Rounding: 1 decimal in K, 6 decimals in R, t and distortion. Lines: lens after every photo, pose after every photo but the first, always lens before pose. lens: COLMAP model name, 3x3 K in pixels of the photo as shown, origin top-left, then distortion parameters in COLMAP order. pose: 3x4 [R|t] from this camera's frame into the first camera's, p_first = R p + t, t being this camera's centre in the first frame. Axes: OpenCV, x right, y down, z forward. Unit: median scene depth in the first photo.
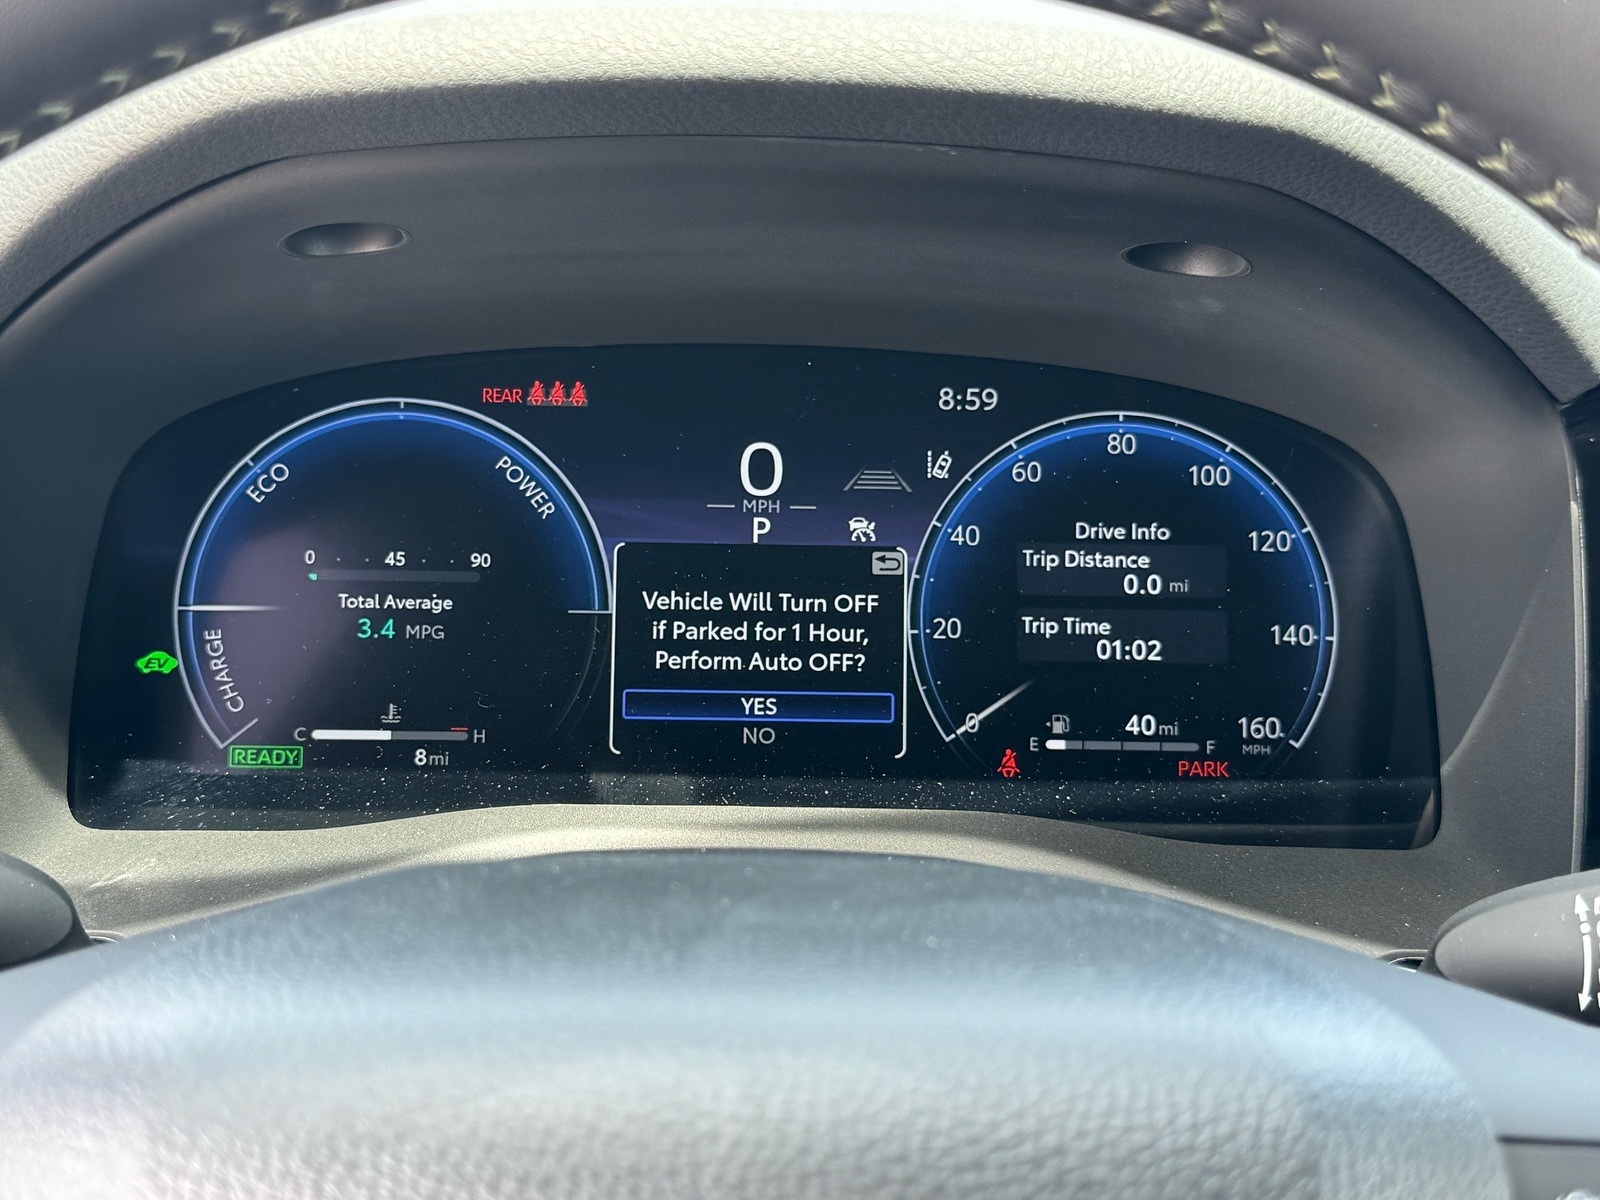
lens RADIAL K [[2155.6, 0, 800.0], [0, 2155.6, 600.0], [0, 0, 1]] dist [0.131697, -0.043568]
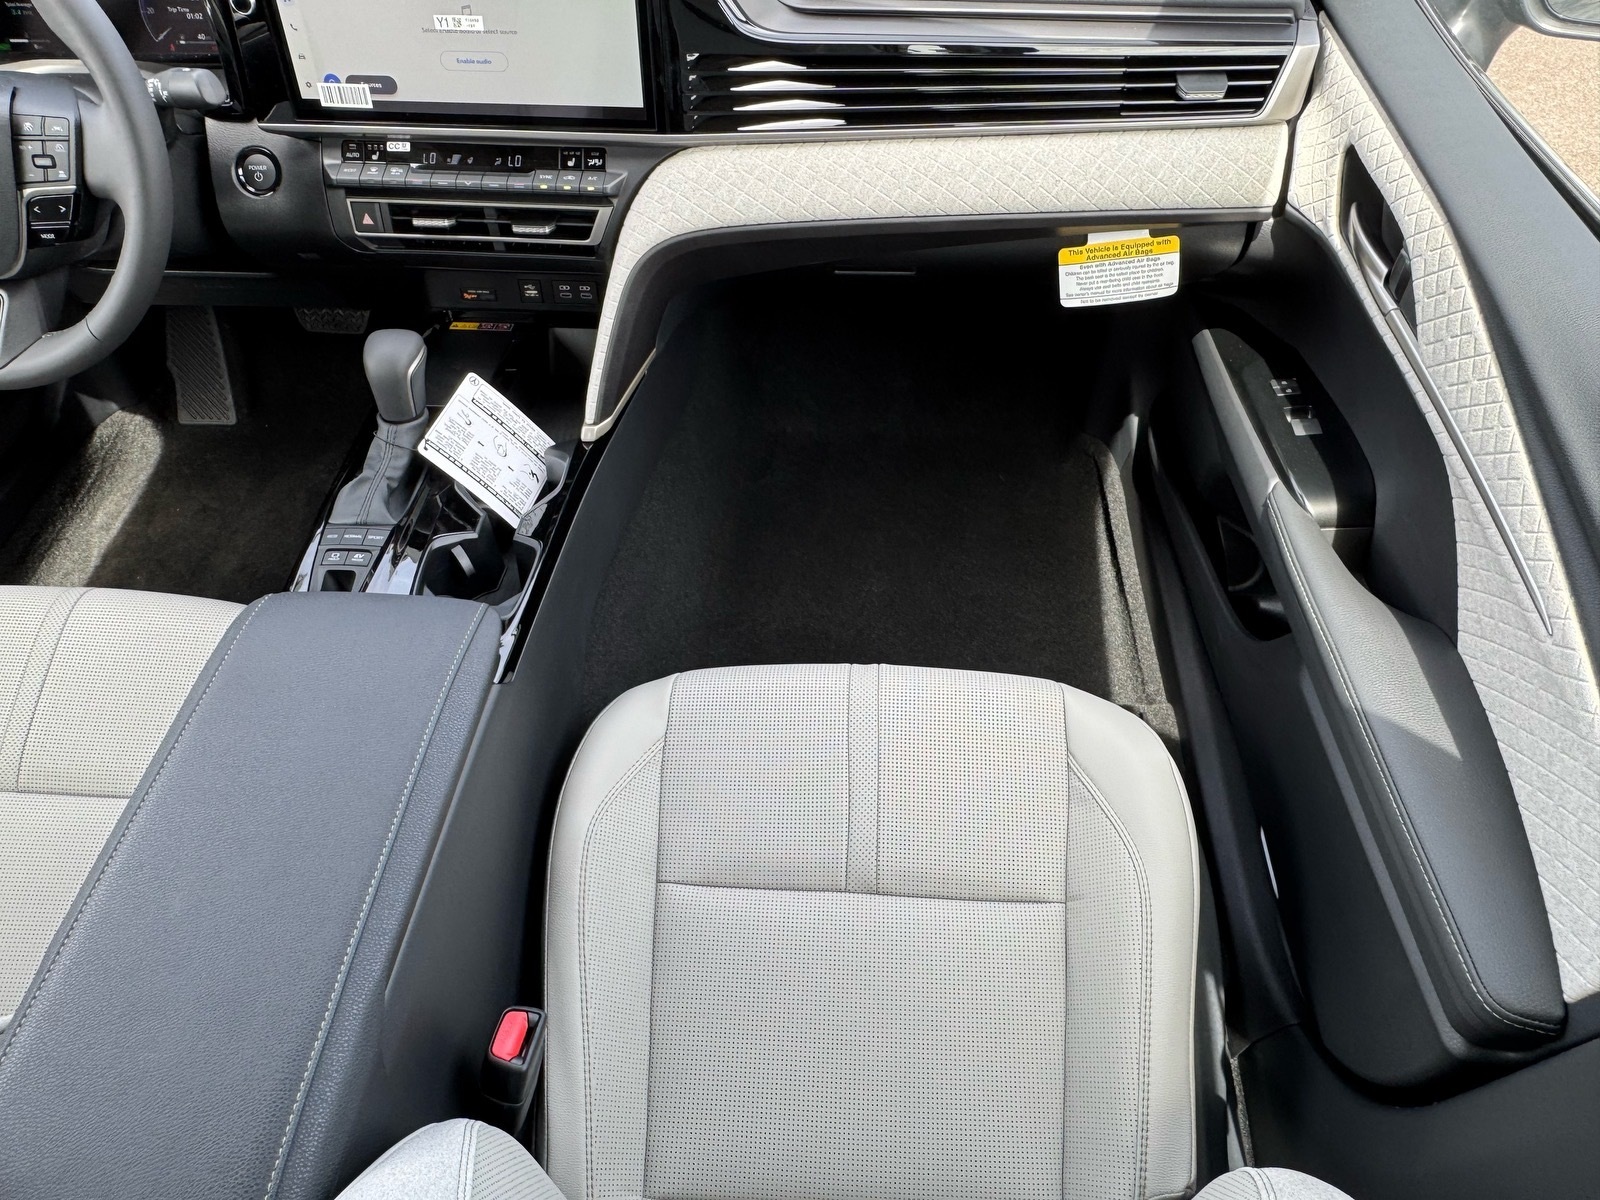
lens RADIAL K [[1132.8, 0, 783.0], [0, 1132.8, 599.7], [0, 0, 1]] dist [-0.000585, 0.003050]
pose [[0.995463, 0.035418, -0.088316, 1.477458], [0.016461, 0.850048, 0.526448, -0.147187], [0.093718, -0.525513, 0.845608, -1.265742]]
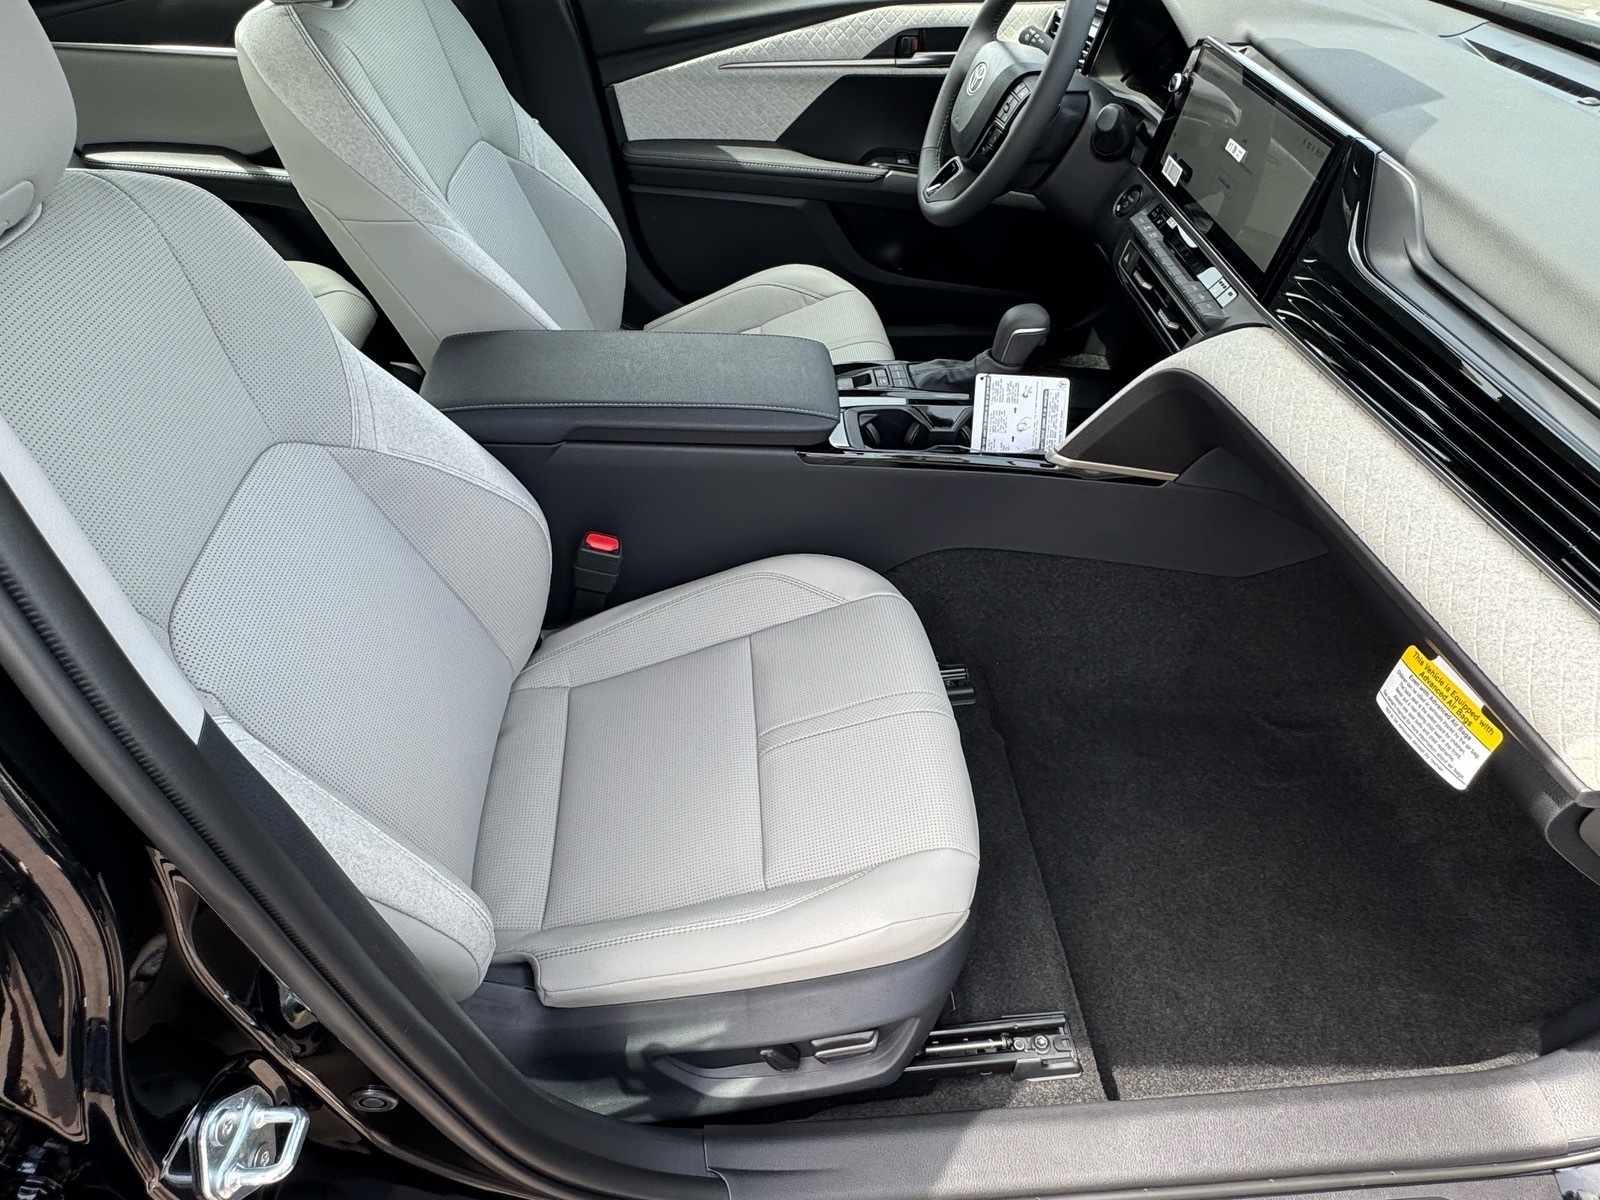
lens RADIAL K [[927.7, 0, 795.1], [0, 927.7, 597.1], [0, 0, 1]] dist [0.007716, 0.002058]
pose [[0.057889, 0.672295, -0.738016, 2.690127], [-0.296353, 0.717505, 0.630366, -0.256759], [0.953322, 0.182222, 0.240772, -0.401678]]
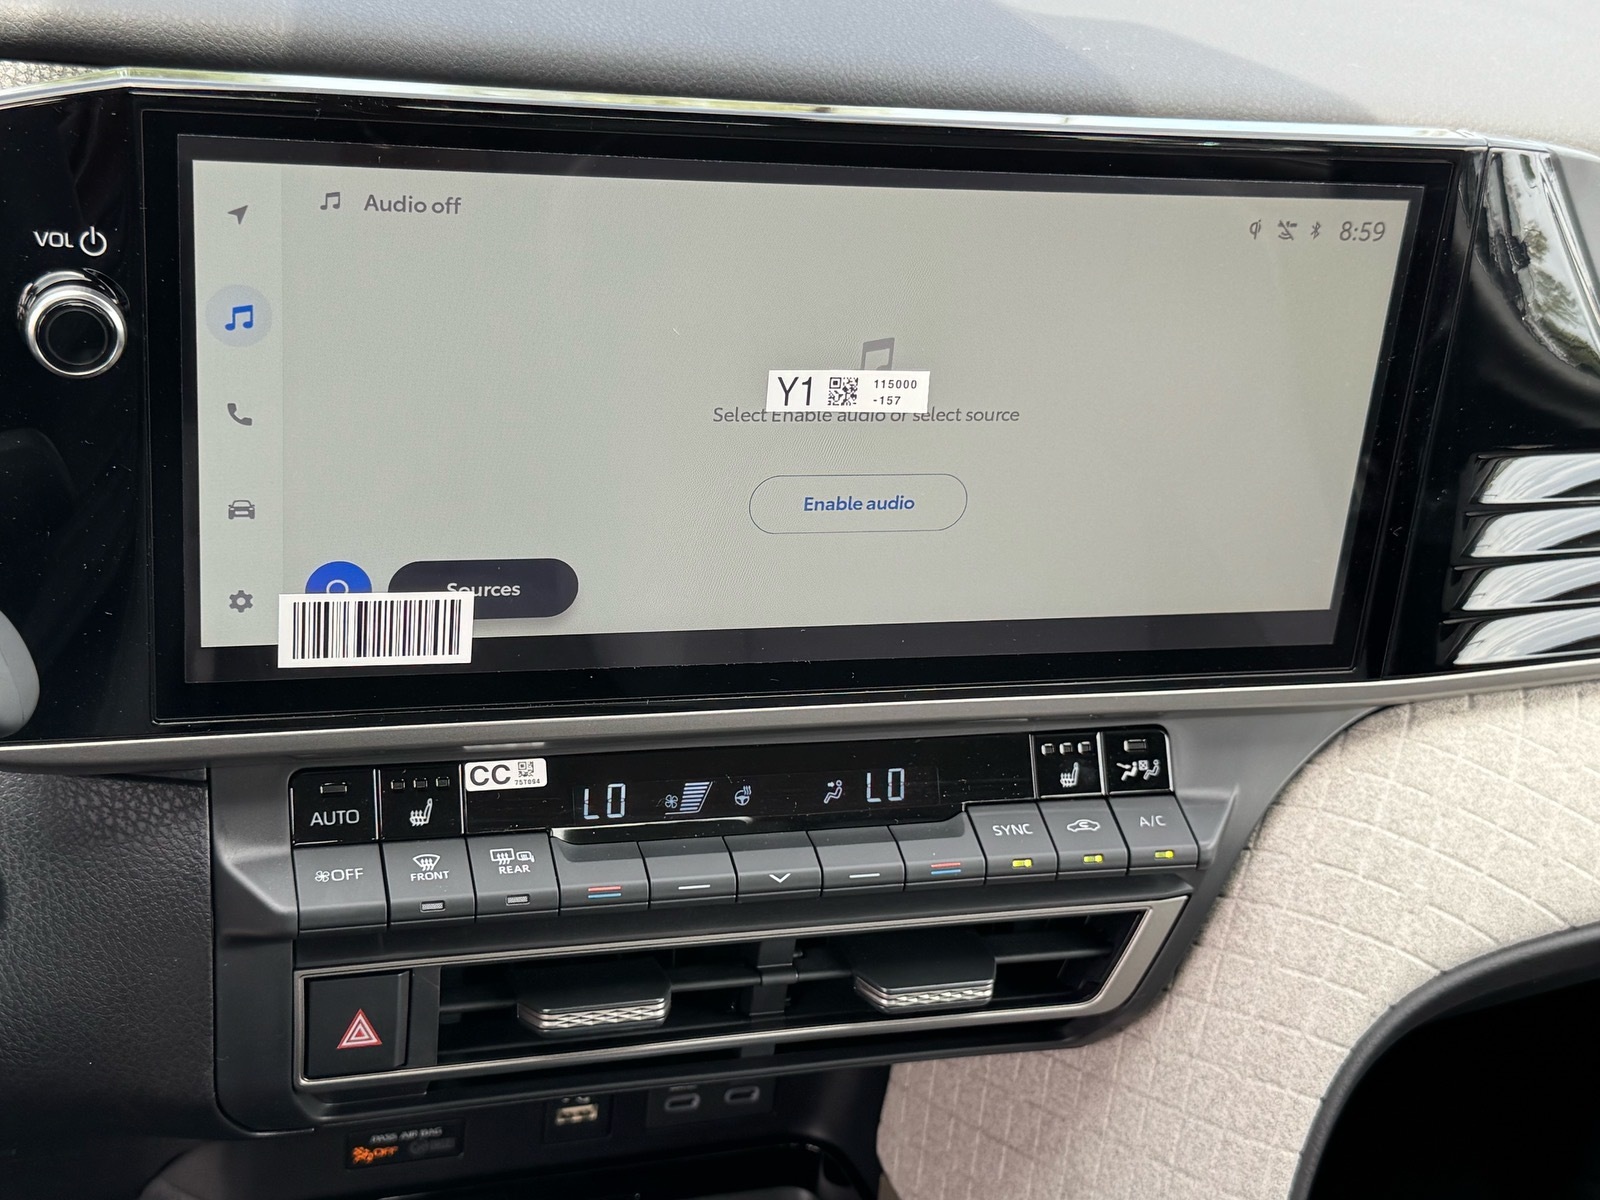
lens RADIAL K [[2155.6, 0, 800.0], [0, 2155.6, 600.0], [0, 0, 1]] dist [0.131697, -0.043568]
pose [[0.948412, -0.055076, 0.312221, 0.407149], [-0.022611, 0.970538, 0.239886, -0.136559], [-0.316234, -0.234571, 0.919224, -0.253204]]
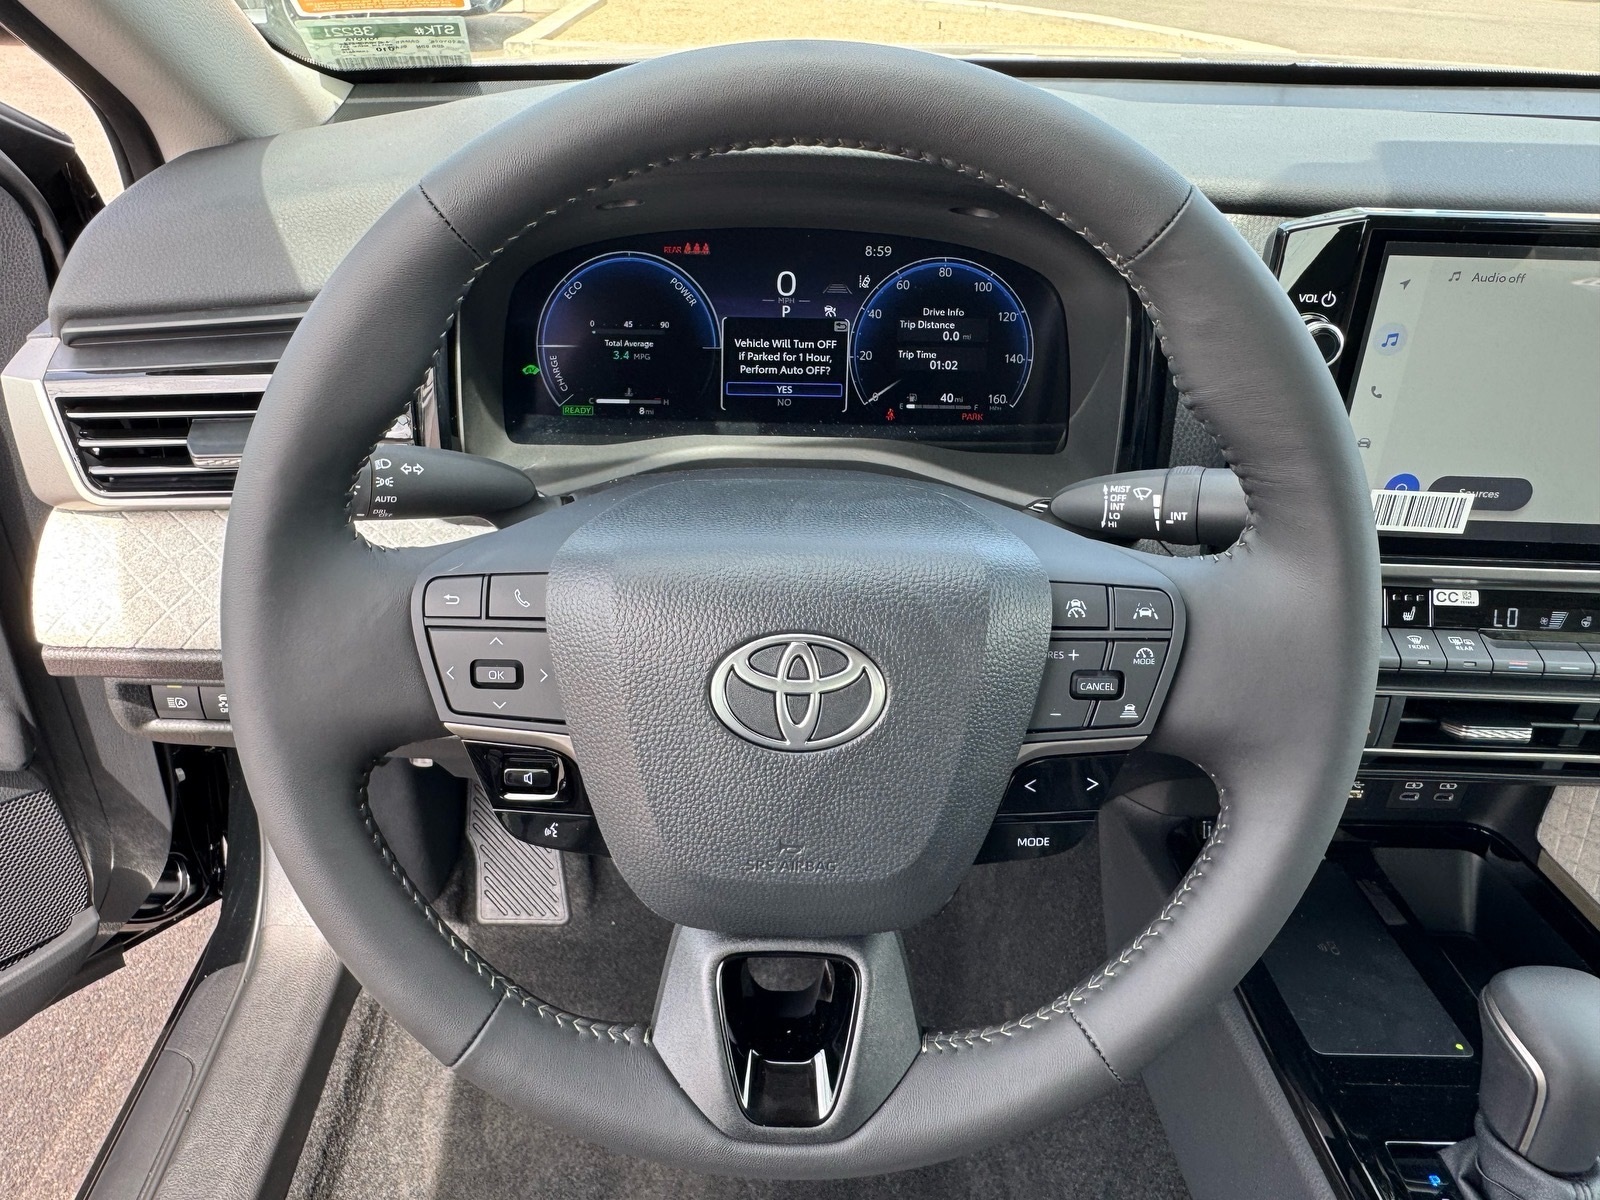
lens RADIAL K [[1130.2, 0, 747.1], [0, 1130.2, 603.5], [0, 0, 1]] dist [-0.002826, -0.000395]
pose [[0.999766, 0.007394, -0.020338, -0.032844], [-0.001158, 0.956743, 0.290931, -0.085218], [0.021610, -0.290839, 0.956528, -0.242800]]
